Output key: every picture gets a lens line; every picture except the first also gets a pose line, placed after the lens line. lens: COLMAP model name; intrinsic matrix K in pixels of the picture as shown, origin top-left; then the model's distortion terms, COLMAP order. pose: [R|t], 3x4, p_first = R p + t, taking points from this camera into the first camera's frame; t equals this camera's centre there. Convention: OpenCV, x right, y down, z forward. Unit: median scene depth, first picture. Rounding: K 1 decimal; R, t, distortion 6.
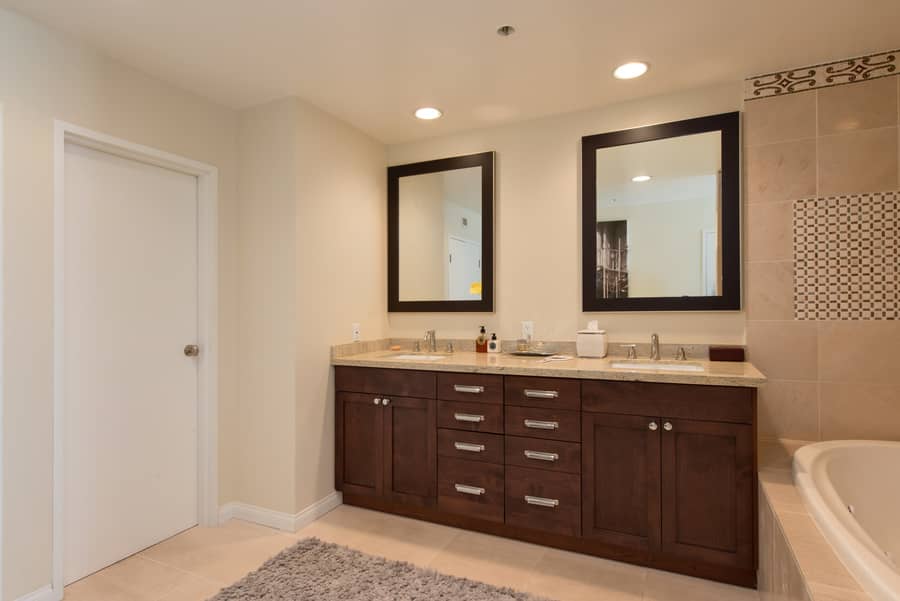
lens RADIAL K [[476.1, 0, 449.0], [0, 476.1, 291.0], [0, 0, 1]] dist [0.001677, 0.000459]
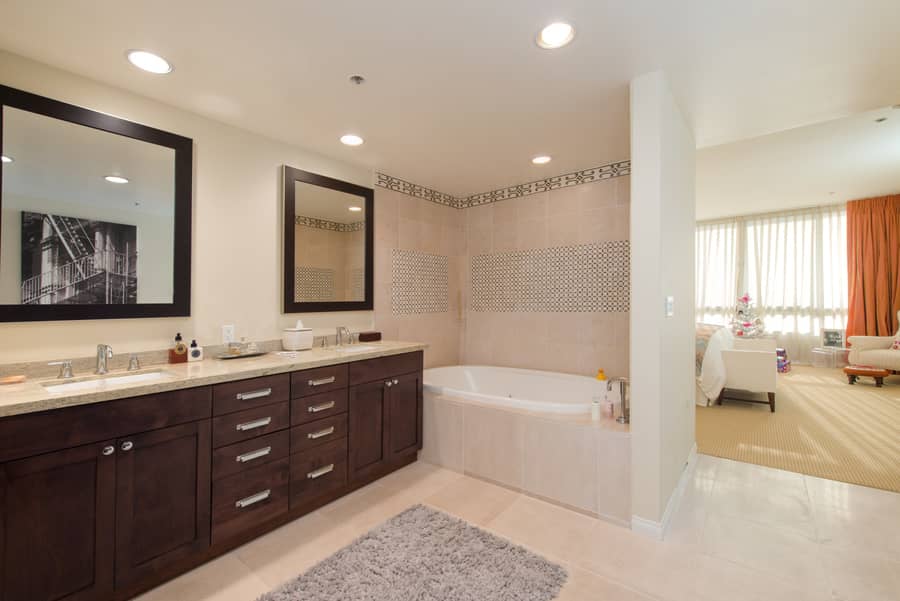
lens RADIAL K [[381.2, 0, 450.0], [0, 381.2, 300.5], [0, 0, 1]] dist [0.001191, 0.000081]
pose [[0.228363, 0.014057, 0.973475, -0.533398], [-0.013838, 0.999842, -0.011191, 0.015918], [-0.973478, -0.010915, 0.228521, 0.377504]]
